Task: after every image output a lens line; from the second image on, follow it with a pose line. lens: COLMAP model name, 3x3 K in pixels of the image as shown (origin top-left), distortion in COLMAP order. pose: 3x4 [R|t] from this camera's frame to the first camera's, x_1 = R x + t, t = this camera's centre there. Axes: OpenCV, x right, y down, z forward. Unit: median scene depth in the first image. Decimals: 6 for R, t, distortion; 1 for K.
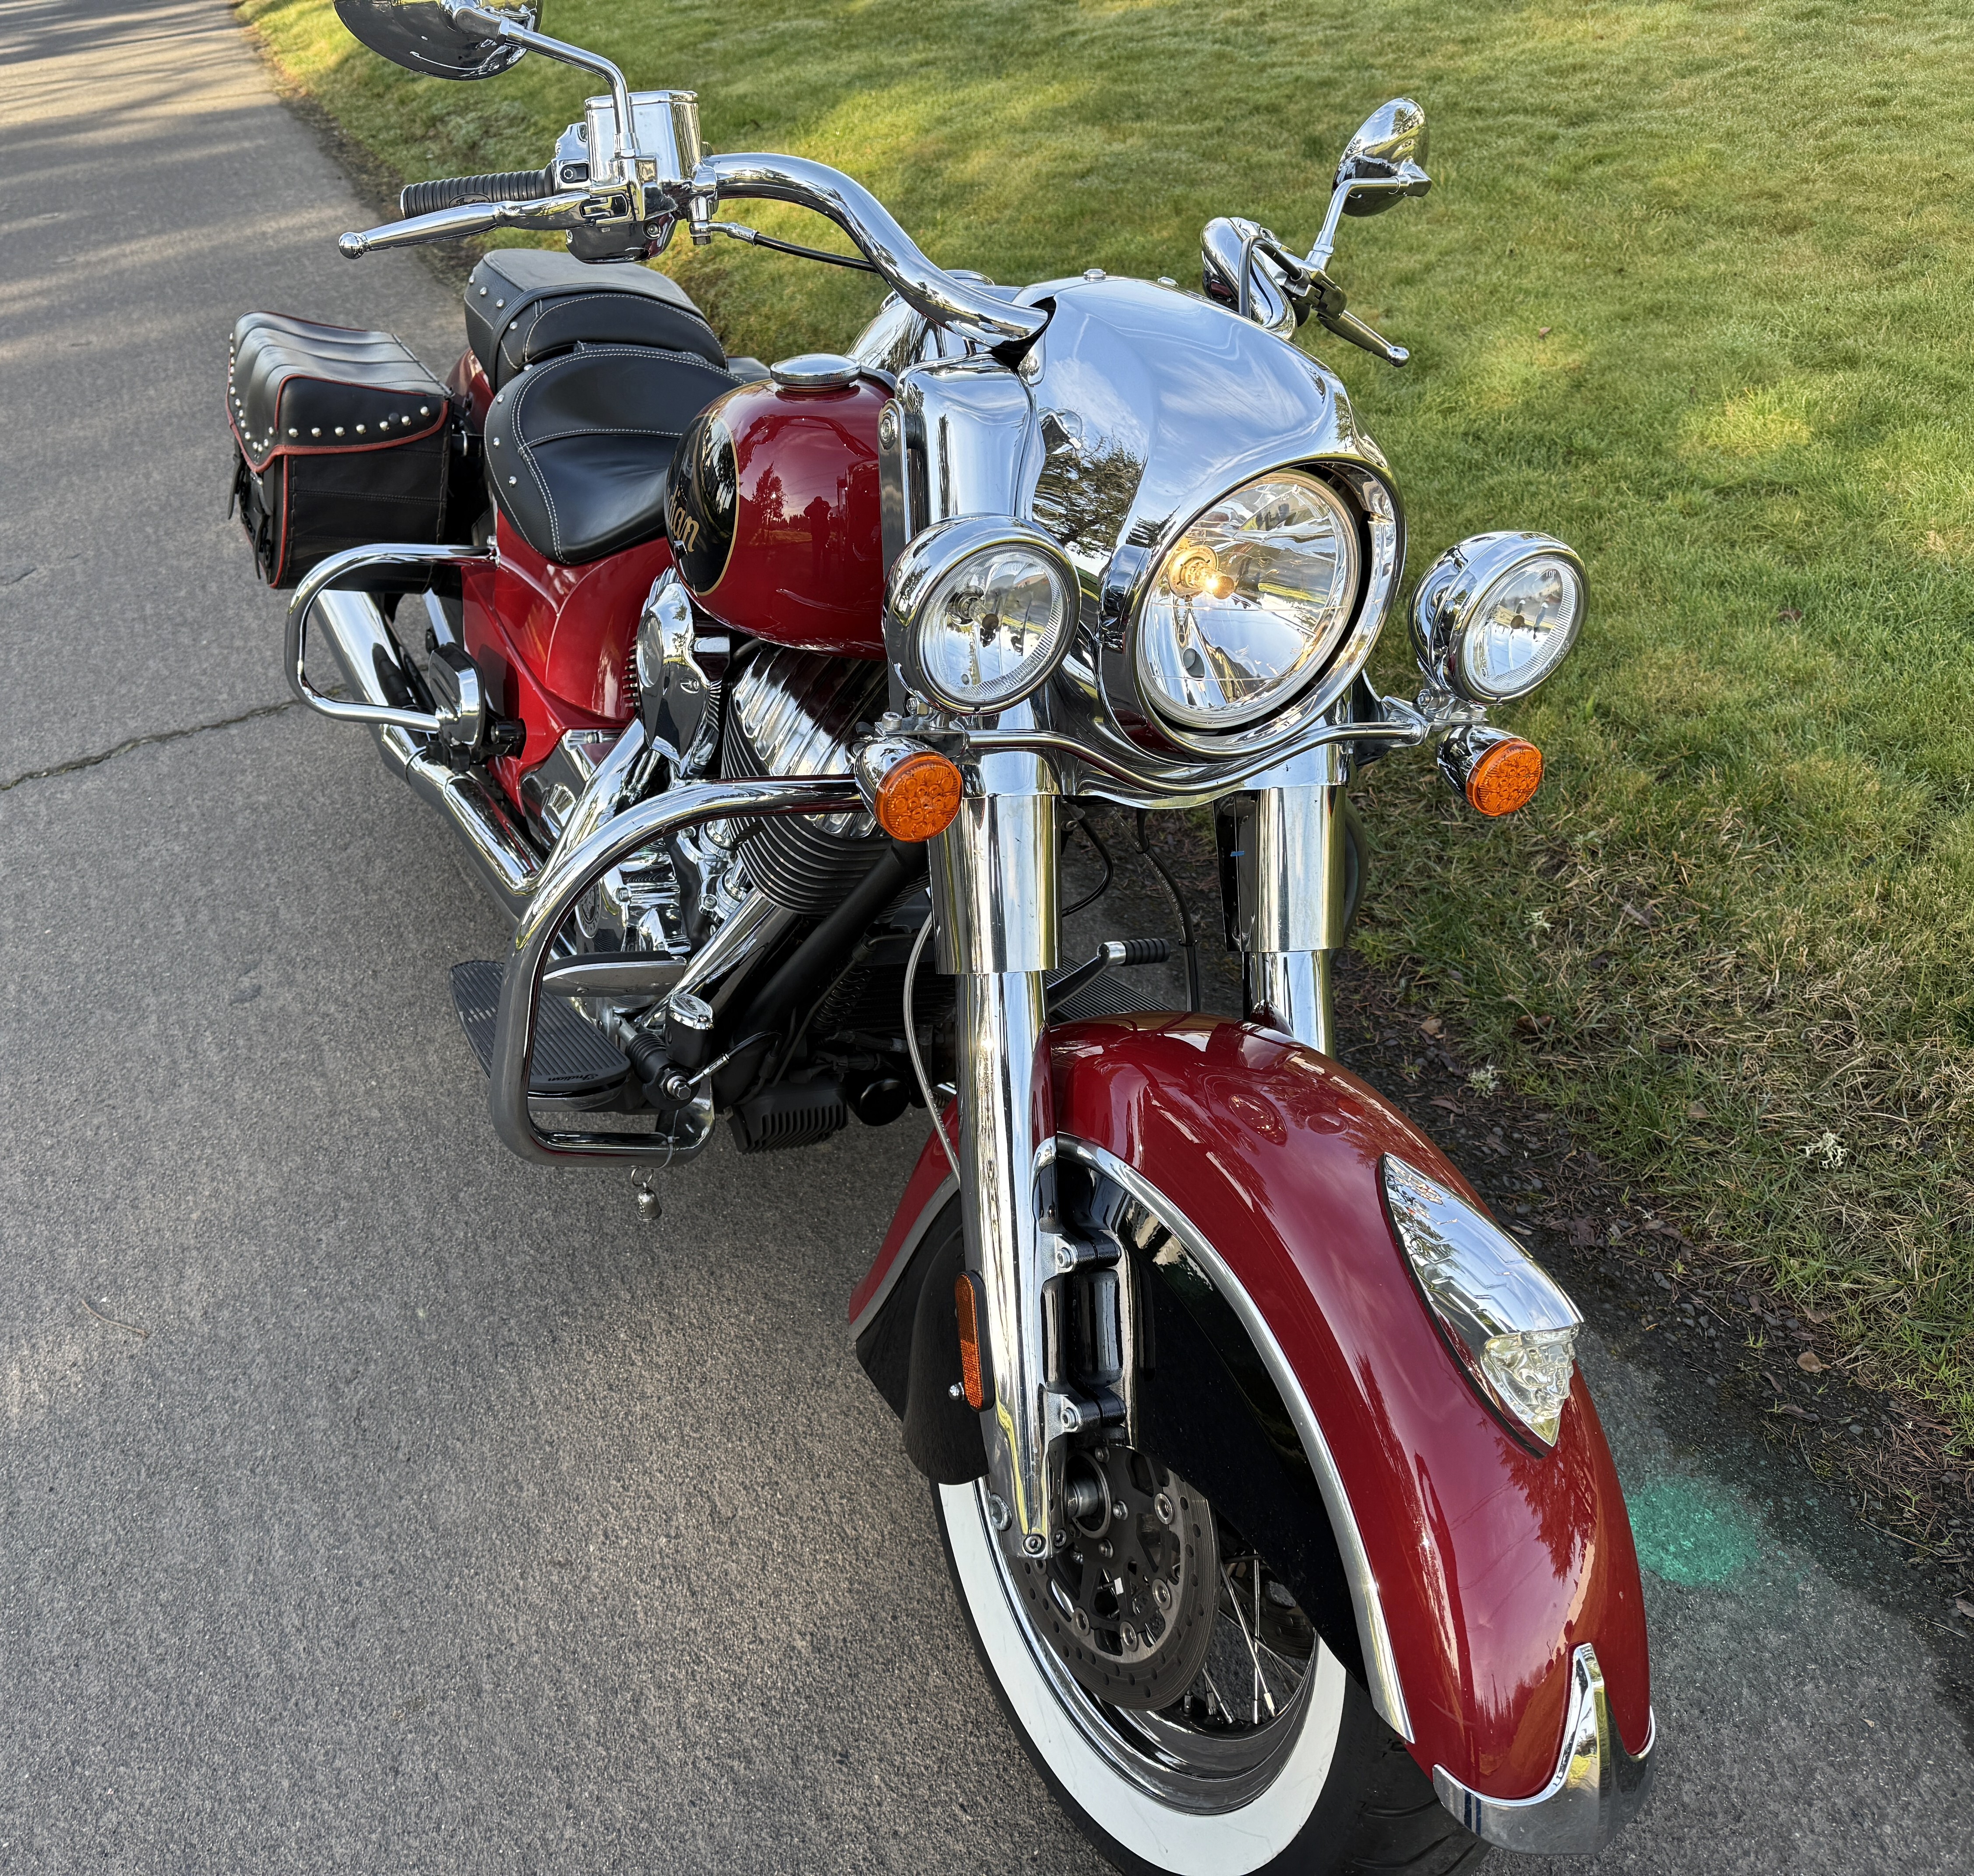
lens RADIAL K [[1603.6, 0, 980.1], [0, 1603.6, 931.6], [0, 0, 1]] dist [0.029942, -0.028467]
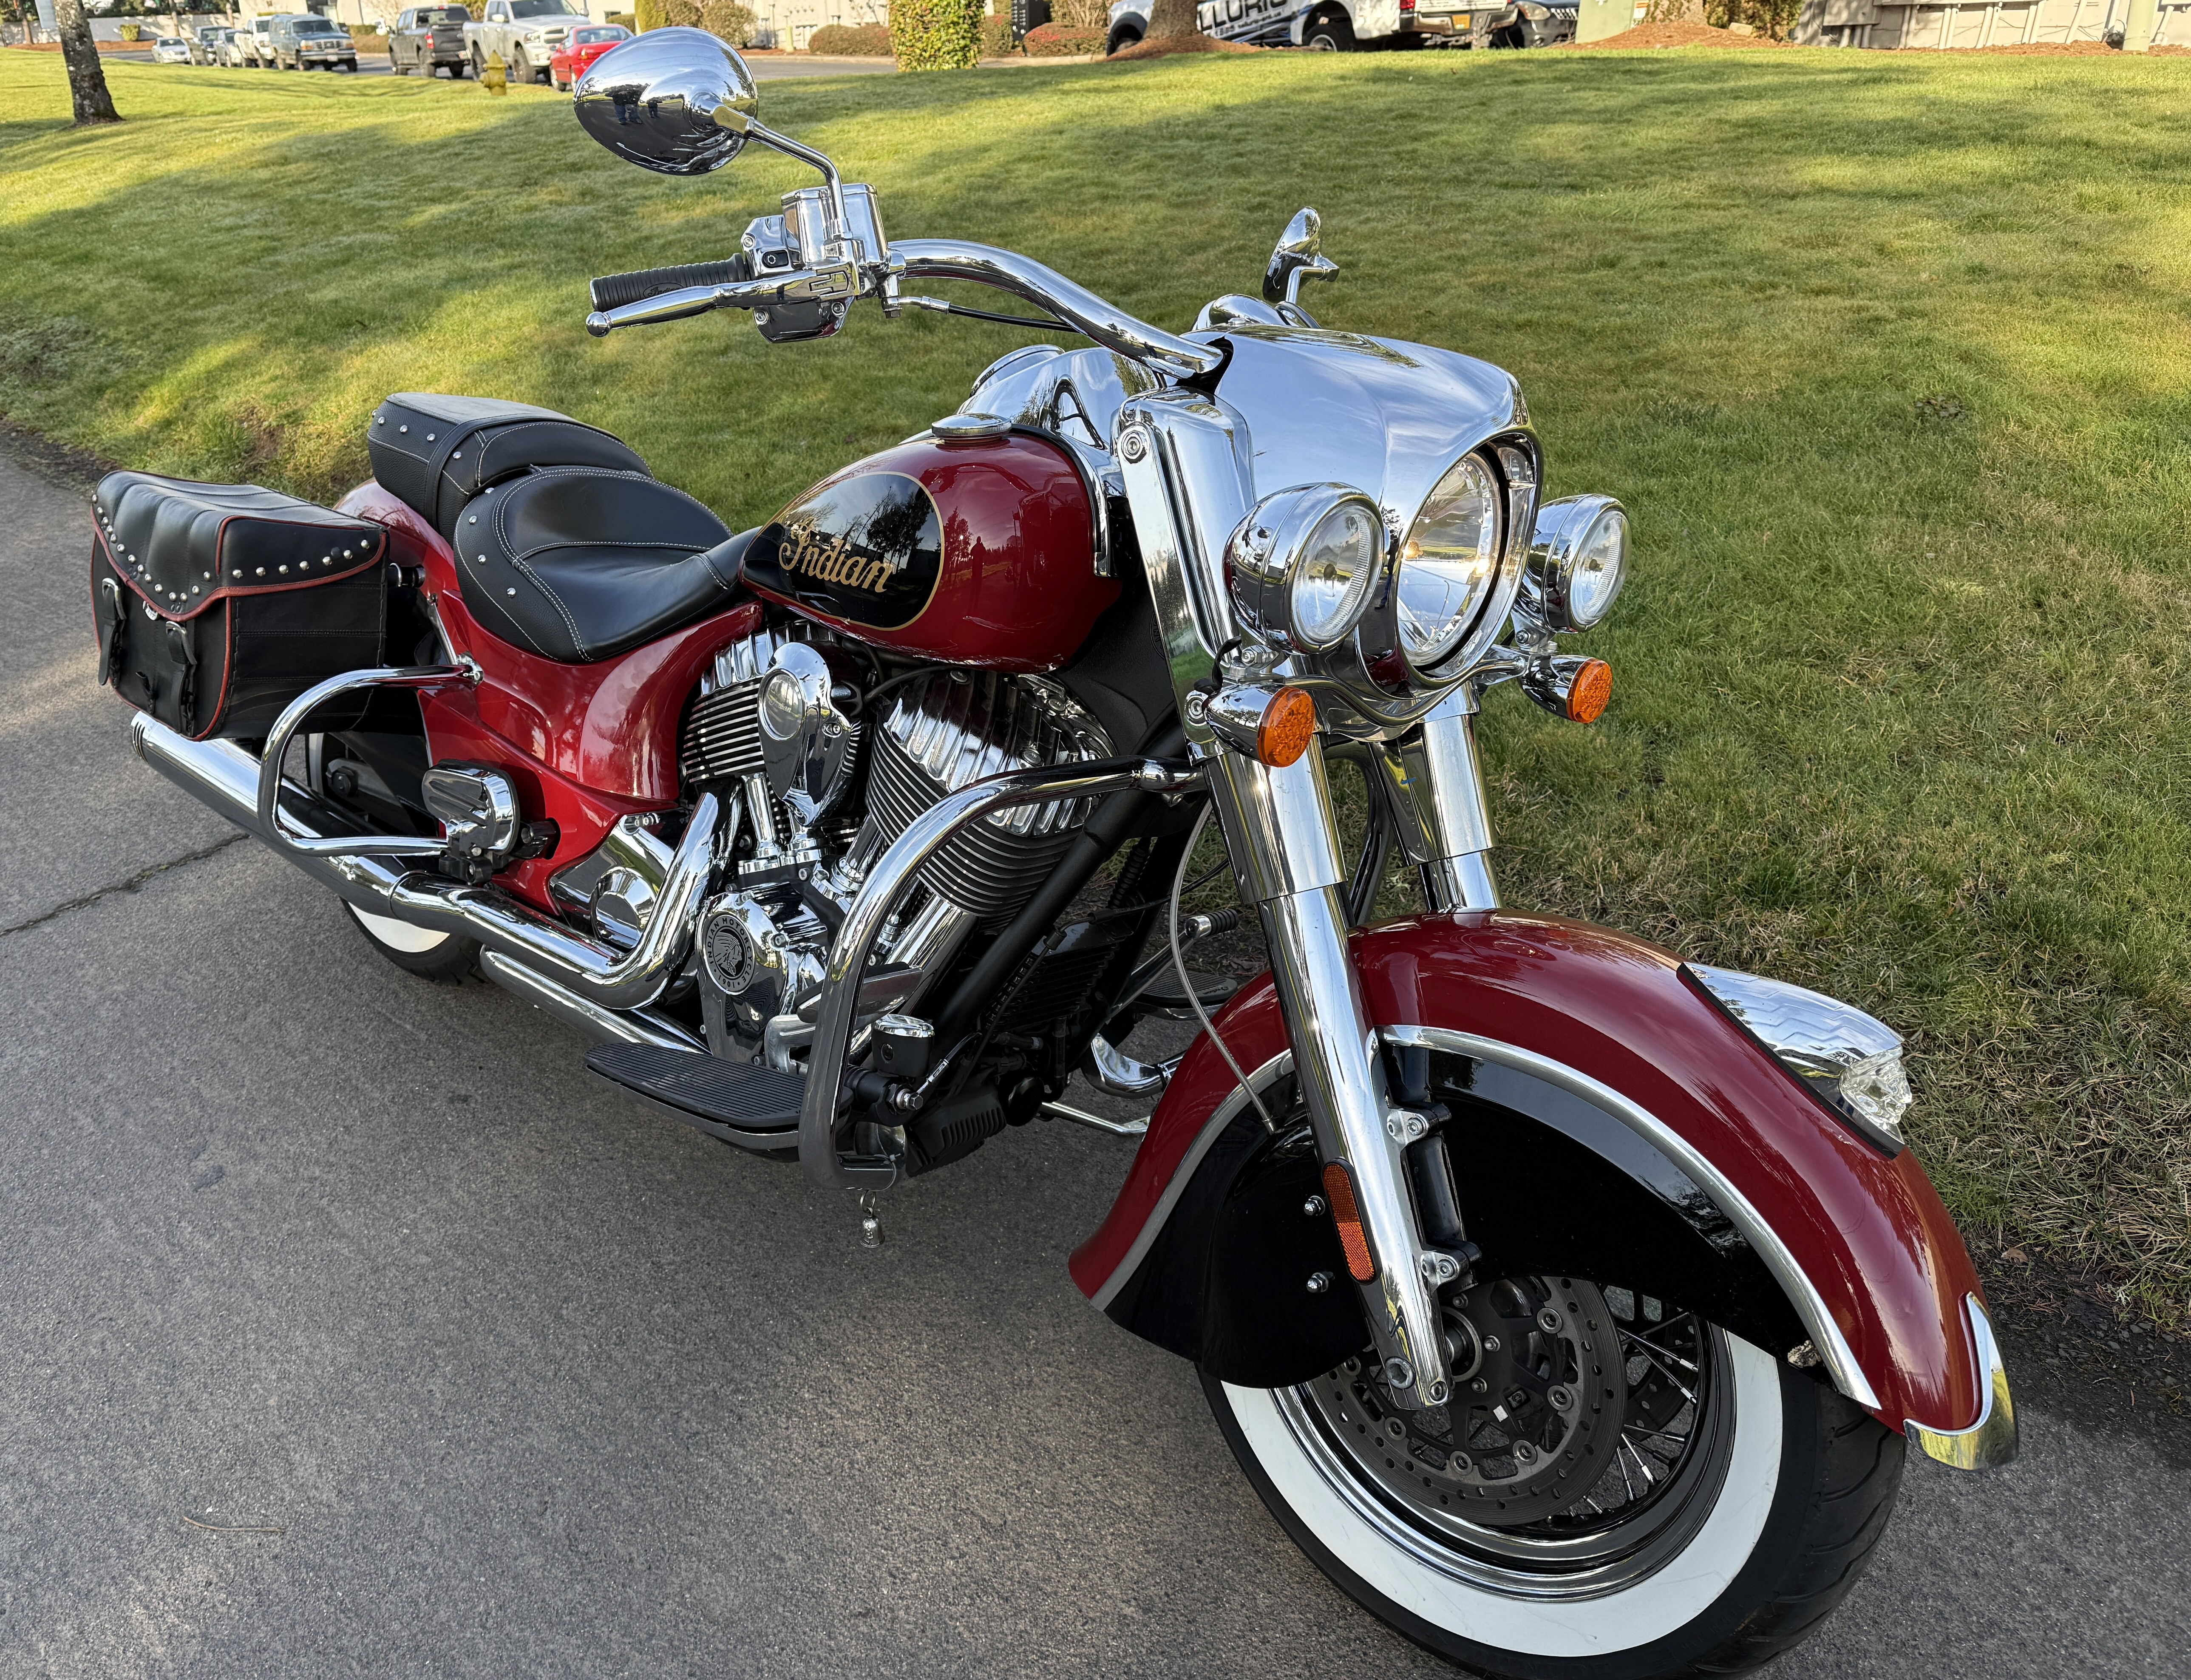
lens RADIAL K [[1510.6, 0, 1089.6], [0, 1510.6, 835.7], [0, 0, 1]] dist [0.012598, -0.010242]
pose [[0.938289, -0.147918, 0.312624, -0.268526], [0.188811, 0.976417, -0.104693, 0.040614], [-0.289765, 0.157259, 0.944090, 0.012323]]
